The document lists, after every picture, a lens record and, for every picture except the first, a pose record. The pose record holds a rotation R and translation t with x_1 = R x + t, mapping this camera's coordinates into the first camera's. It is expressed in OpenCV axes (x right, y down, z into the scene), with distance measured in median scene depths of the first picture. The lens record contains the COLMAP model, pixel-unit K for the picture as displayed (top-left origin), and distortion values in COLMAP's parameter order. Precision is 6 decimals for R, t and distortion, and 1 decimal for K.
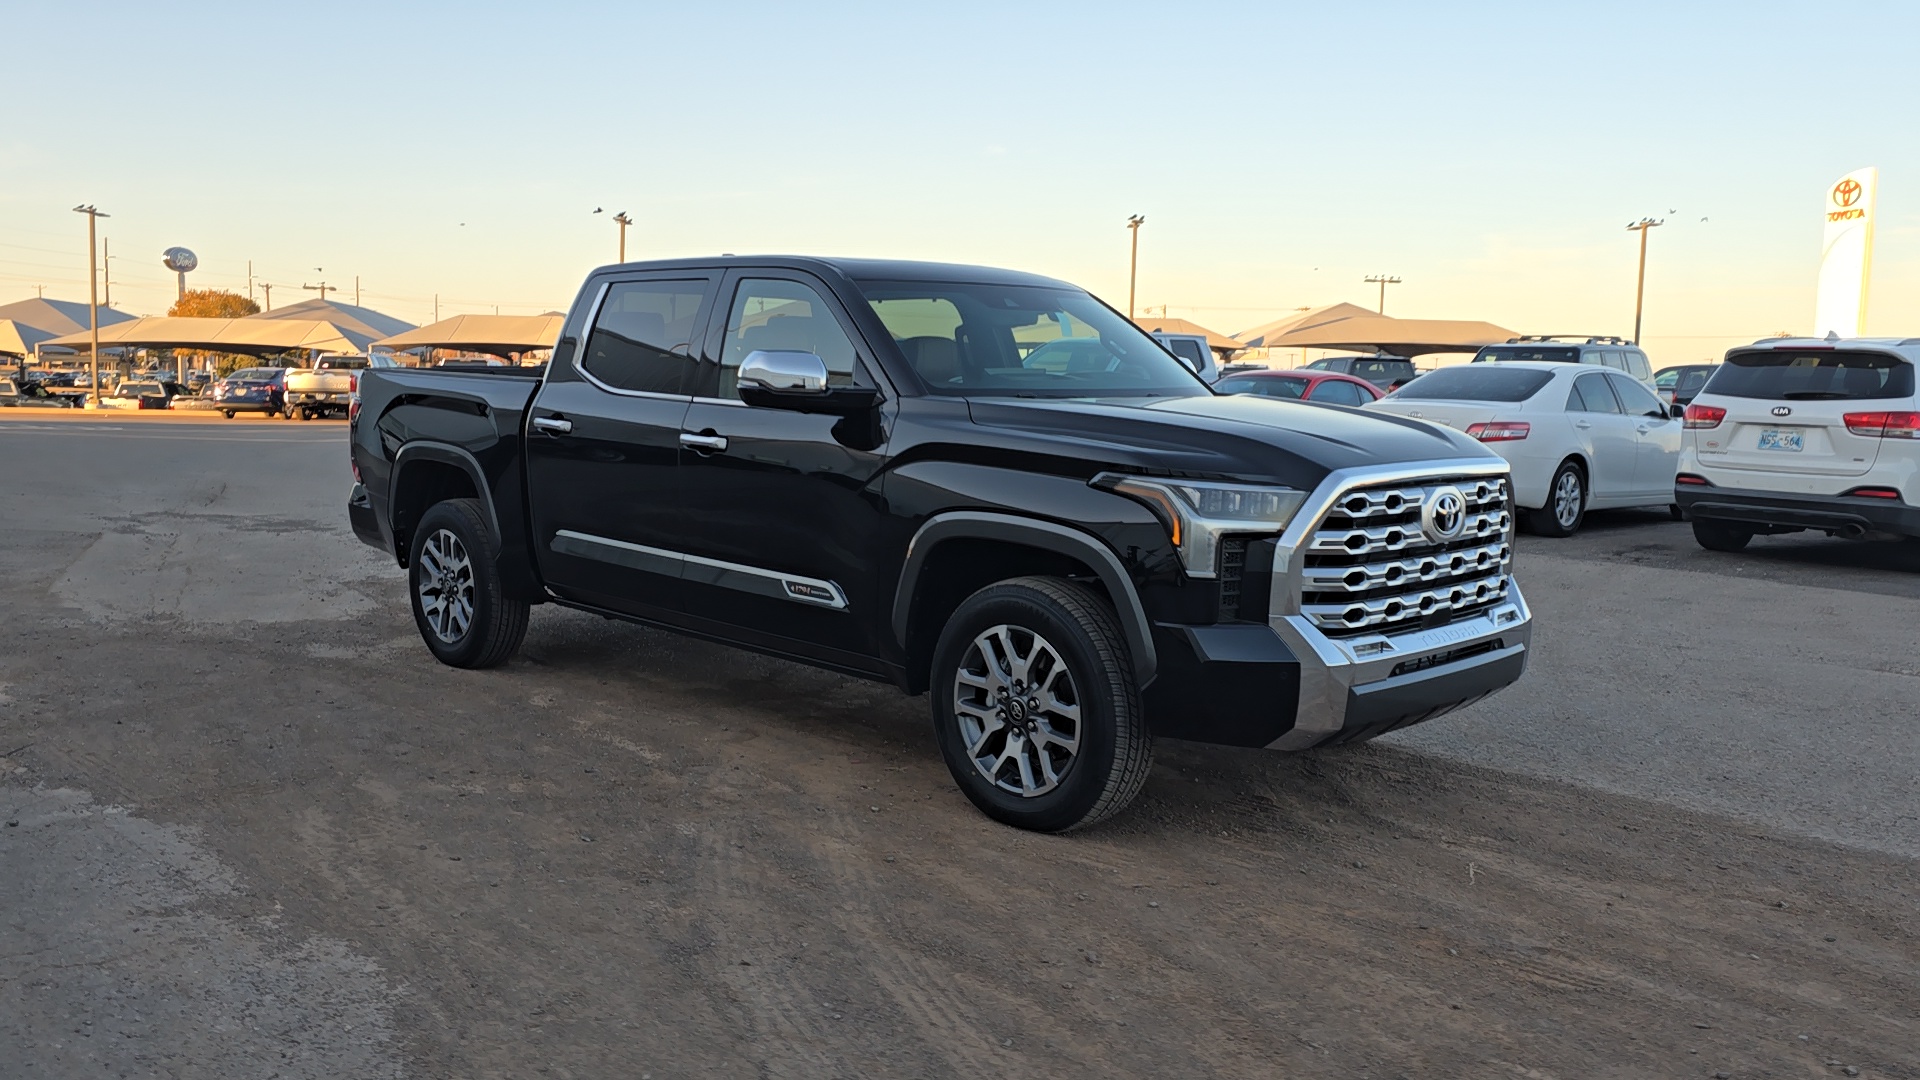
lens RADIAL K [[1586.2, 0, 964.8], [0, 1586.2, 536.8], [0, 0, 1]] dist [0.002589, 0.005104]
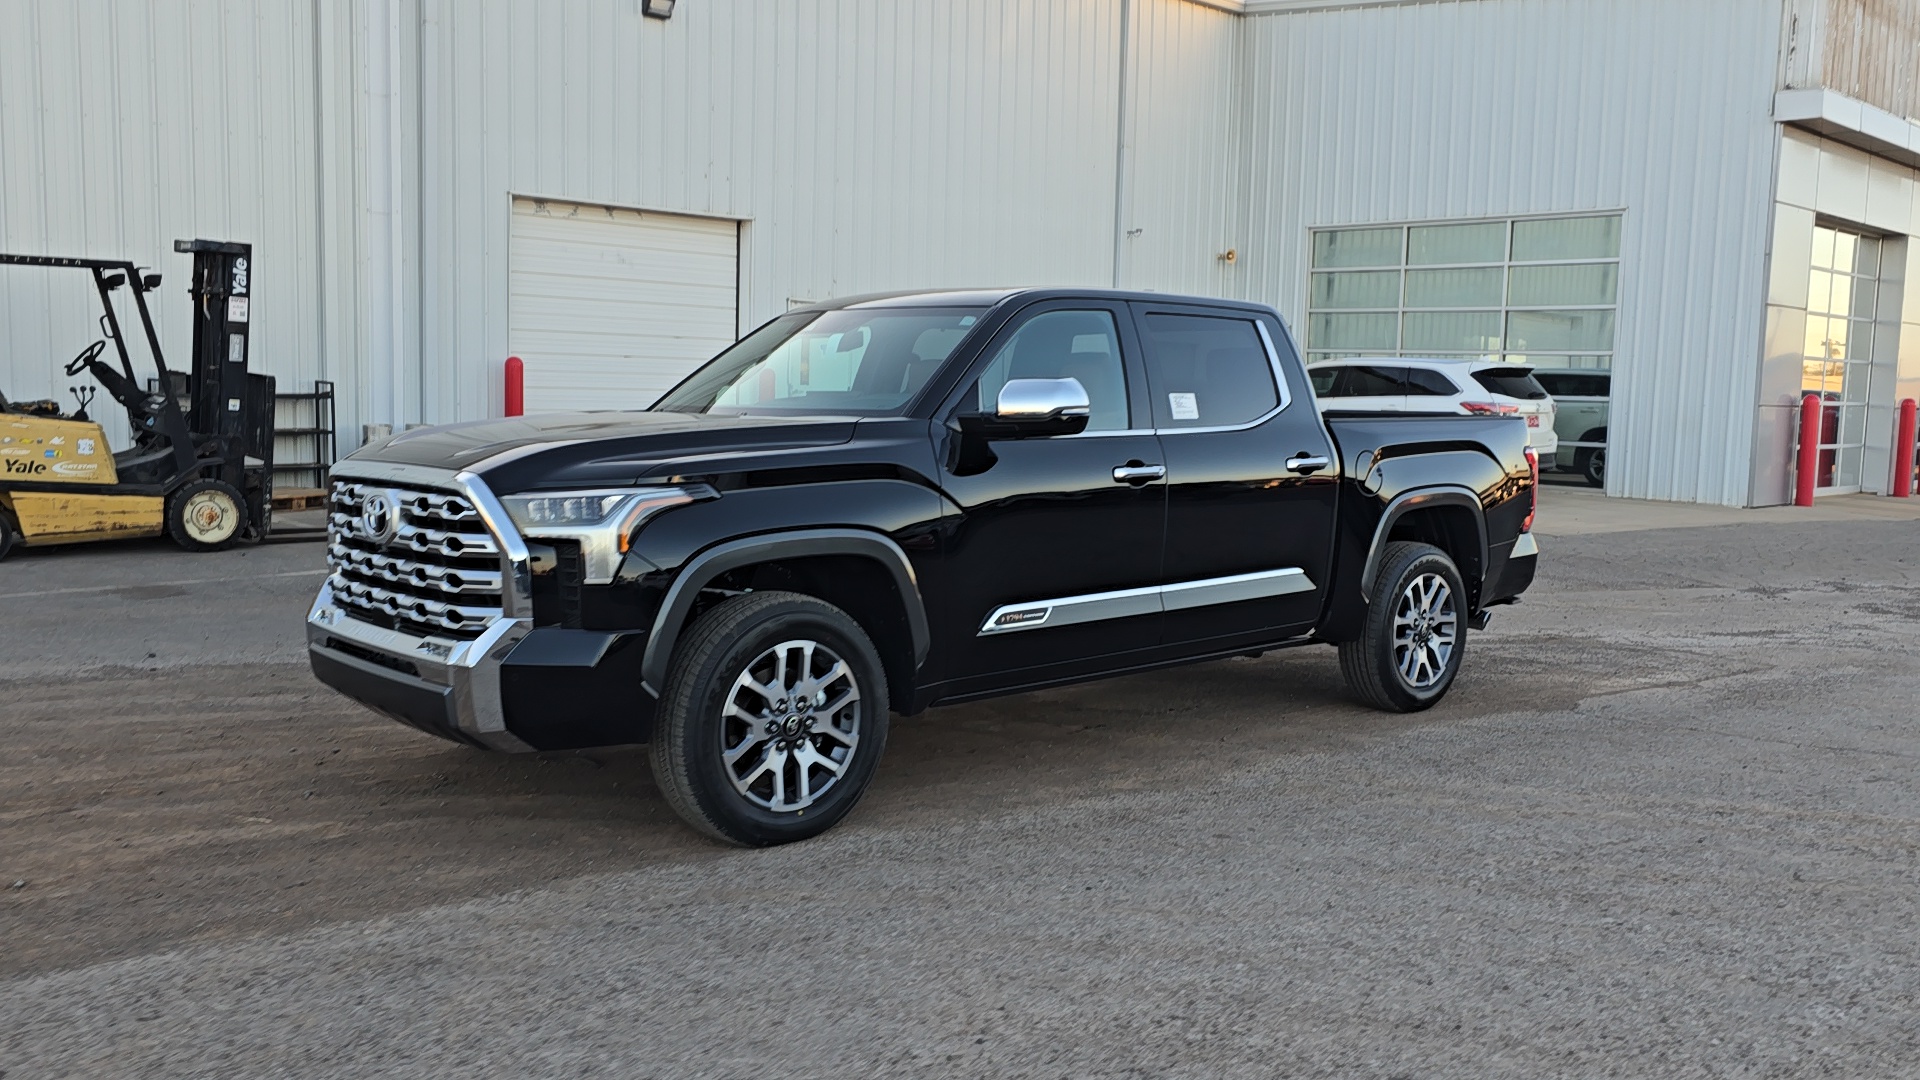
lens RADIAL K [[1586.2, 0, 964.8], [0, 1586.2, 536.8], [0, 0, 1]] dist [0.002589, 0.005104]
pose [[-0.056306, 0.071022, -0.995884, 1.263139], [-0.128715, 0.988626, 0.077782, -0.125411], [0.990082, 0.132565, -0.046524, 1.381186]]
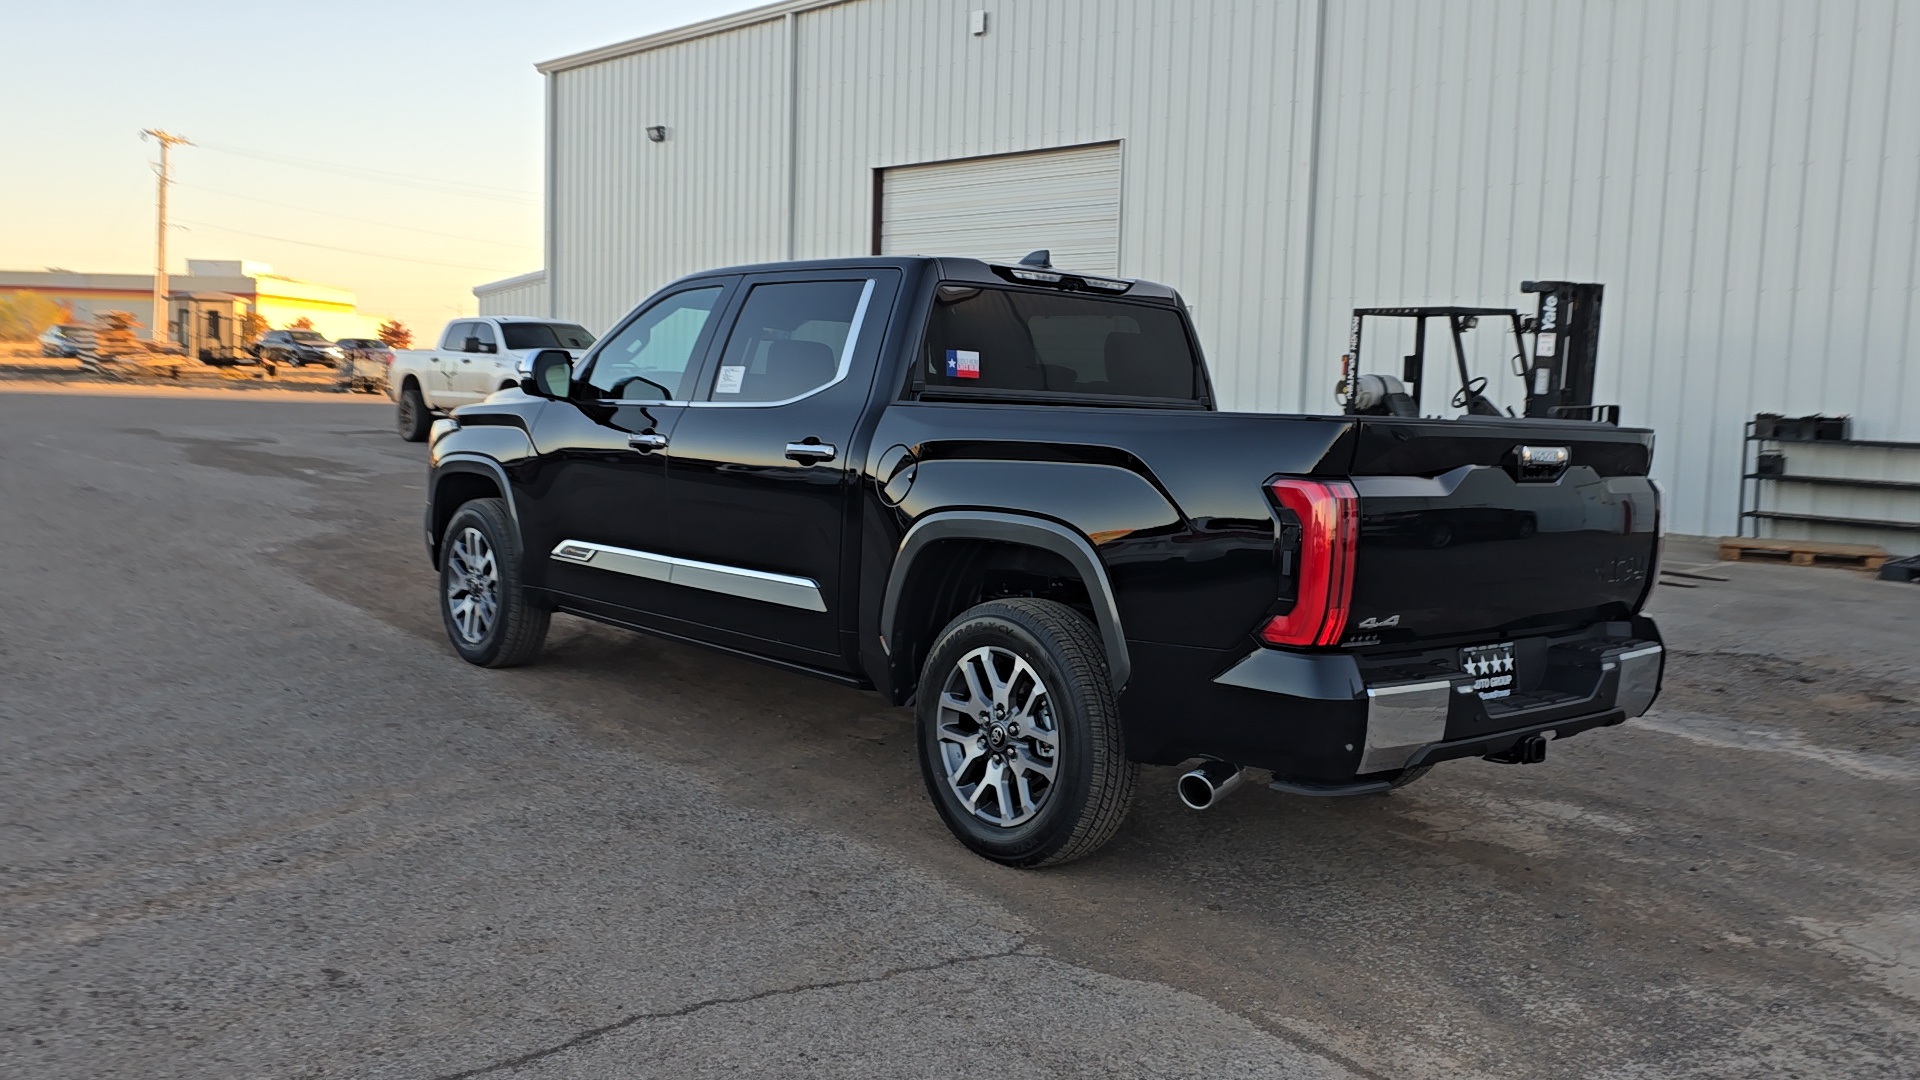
lens RADIAL K [[1586.2, 0, 964.8], [0, 1586.2, 536.8], [0, 0, 1]] dist [0.002589, 0.005104]
pose [[-0.995766, -0.067900, 0.061959, -0.245723], [-0.054191, 0.978098, 0.200965, -0.284198], [-0.074248, 0.196757, -0.977637, 2.643481]]
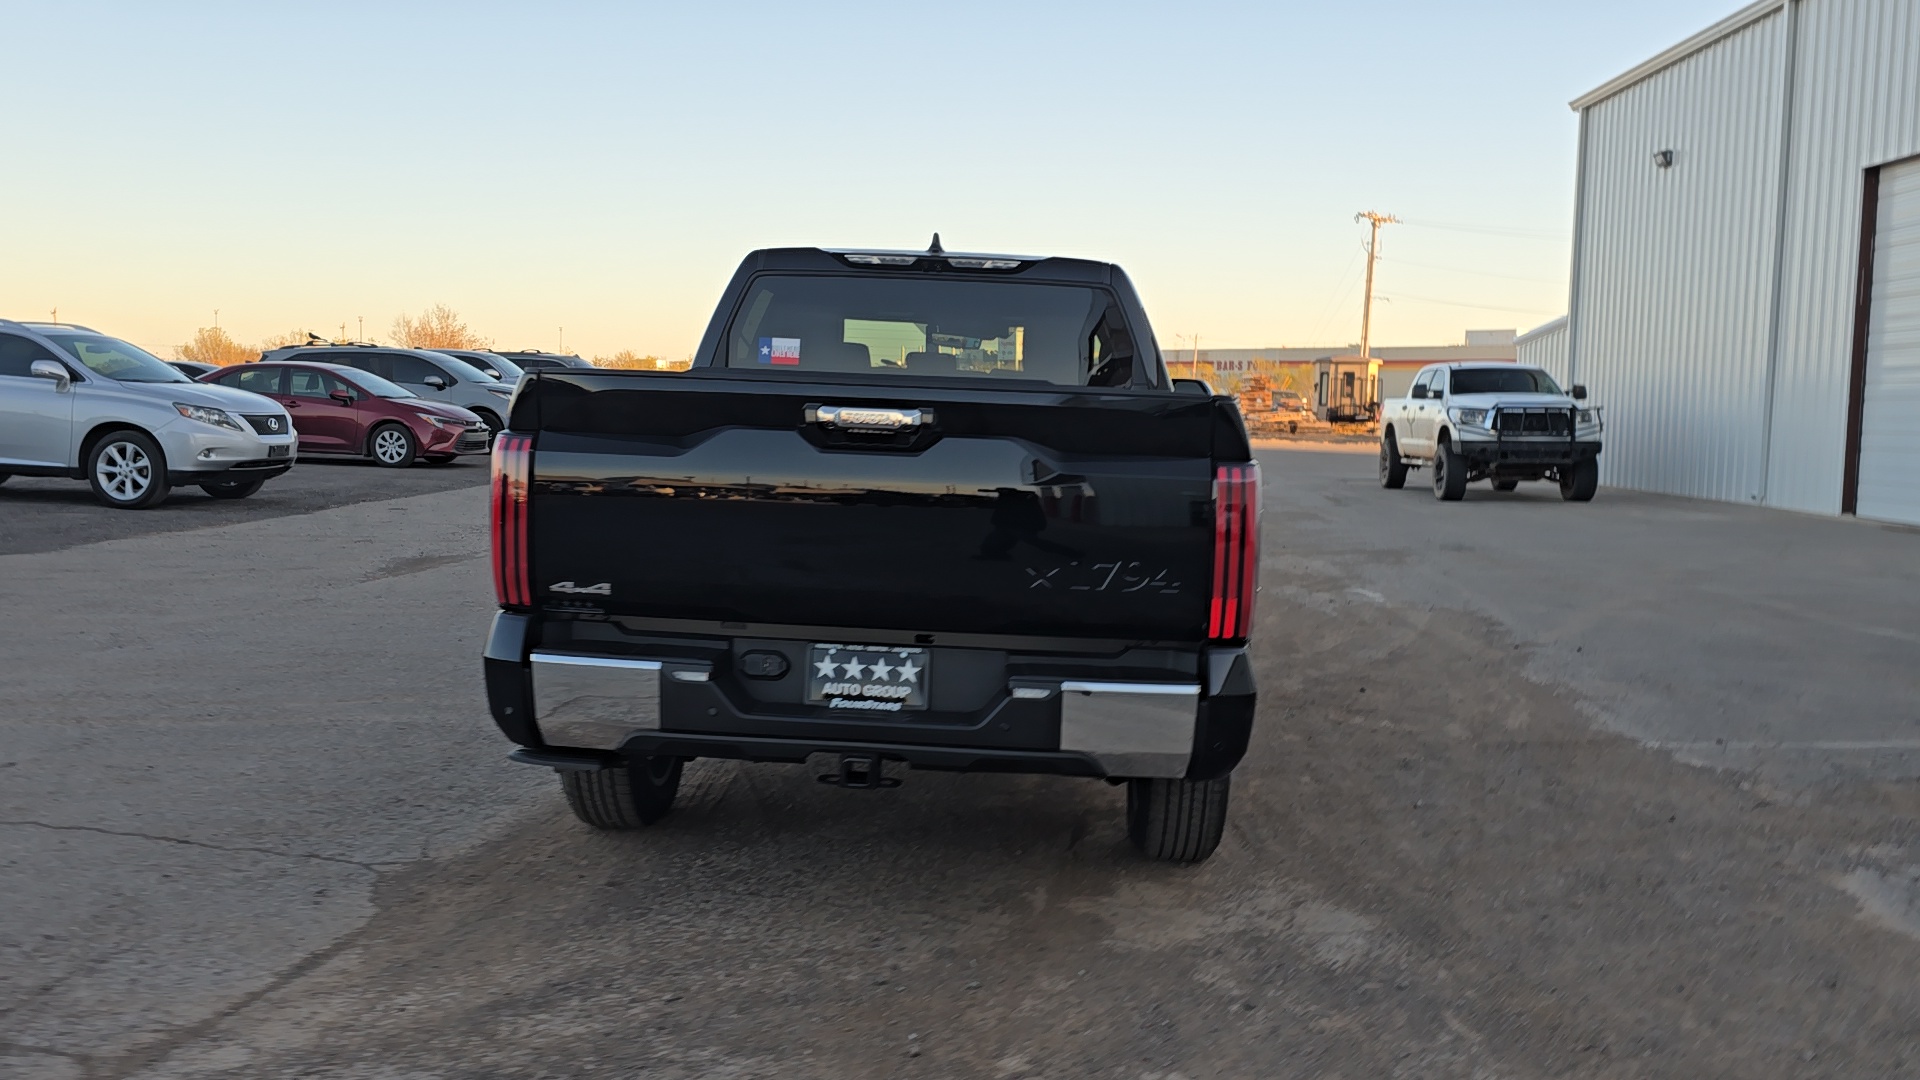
lens RADIAL K [[1591.9, 0, 964.9], [0, 1591.9, 535.6], [0, 0, 1]] dist [-0.004447, 0.011745]
pose [[-0.663594, -0.104820, 0.740713, -1.086262], [0.032913, 0.985086, 0.168888, -0.238595], [-0.747369, 0.136452, -0.650247, 2.205221]]
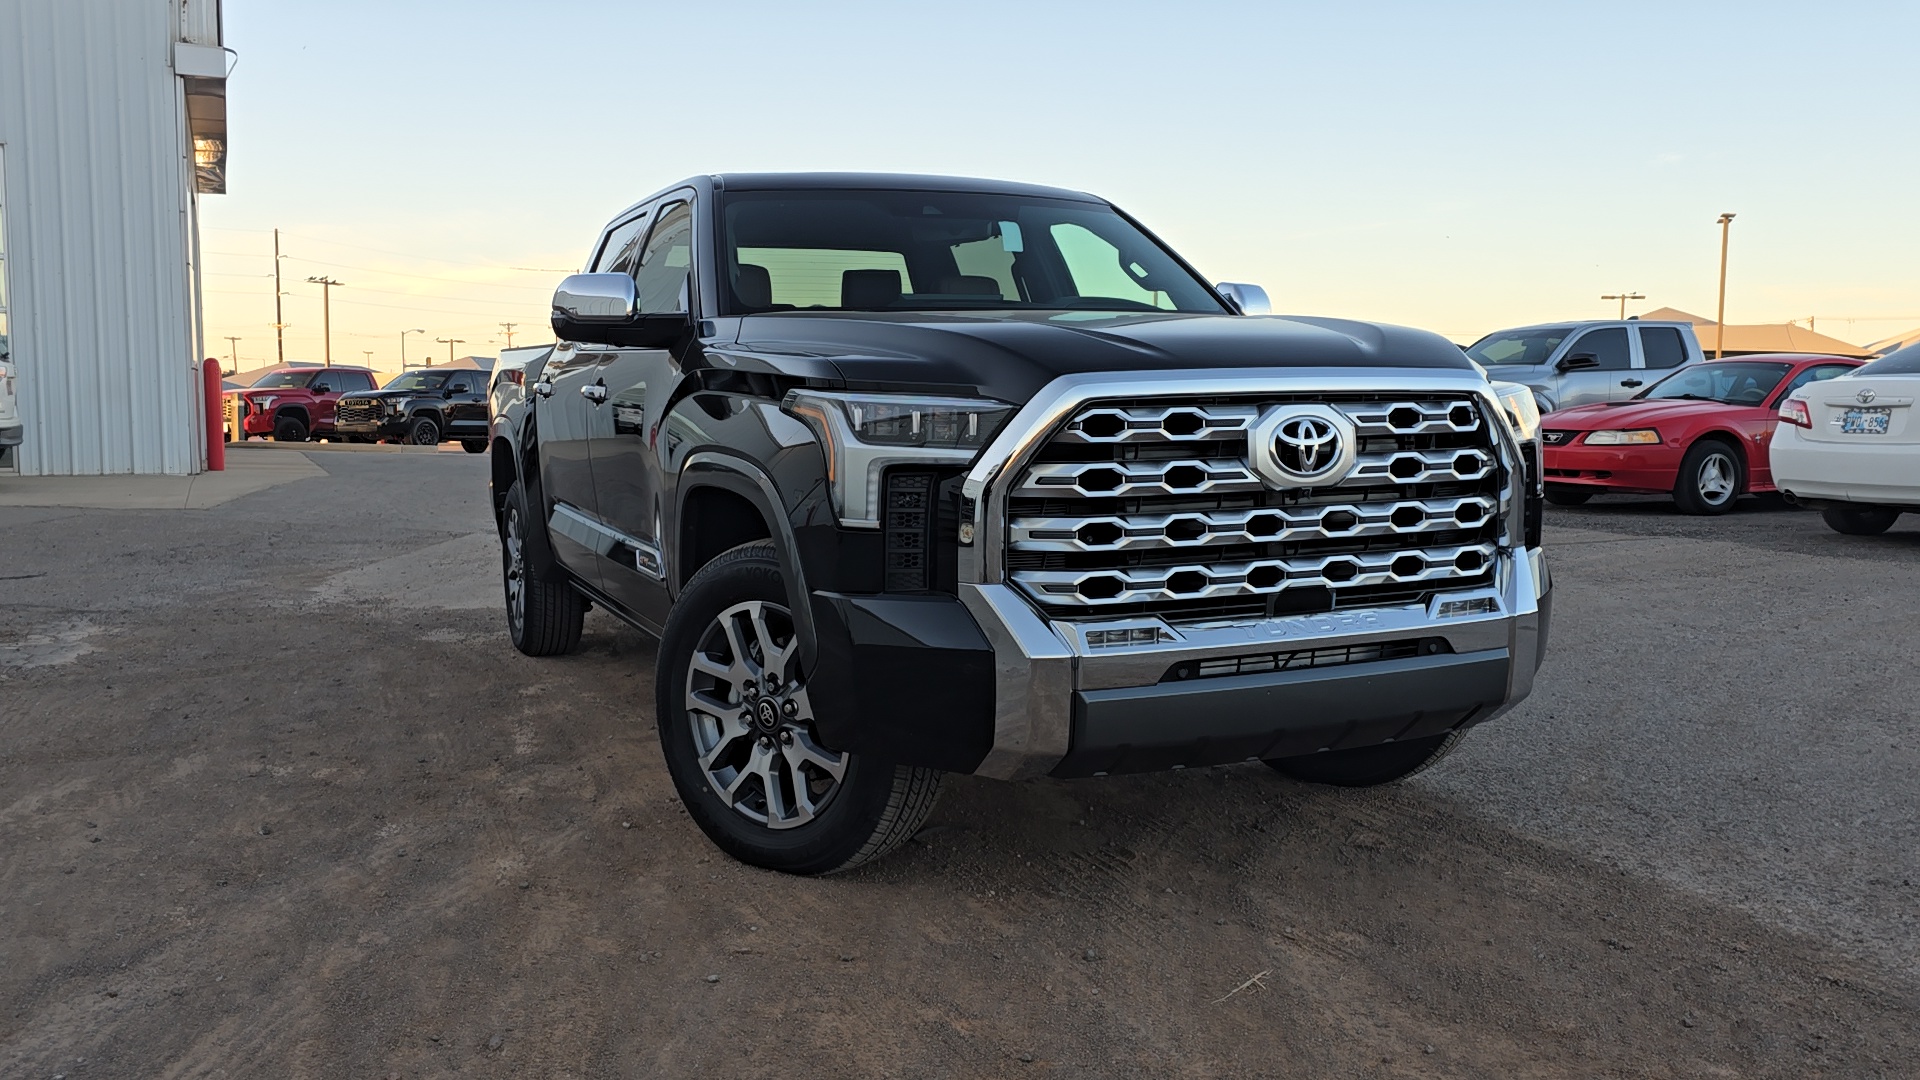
lens RADIAL K [[1587.0, 0, 940.7], [0, 1587.0, 549.4], [0, 0, 1]] dist [-0.001654, 0.004332]
pose [[0.928862, 0.011383, -0.370251, 0.397740], [-0.016446, 0.999809, -0.010519, 0.037740], [0.370061, 0.015860, 0.928872, 0.311963]]
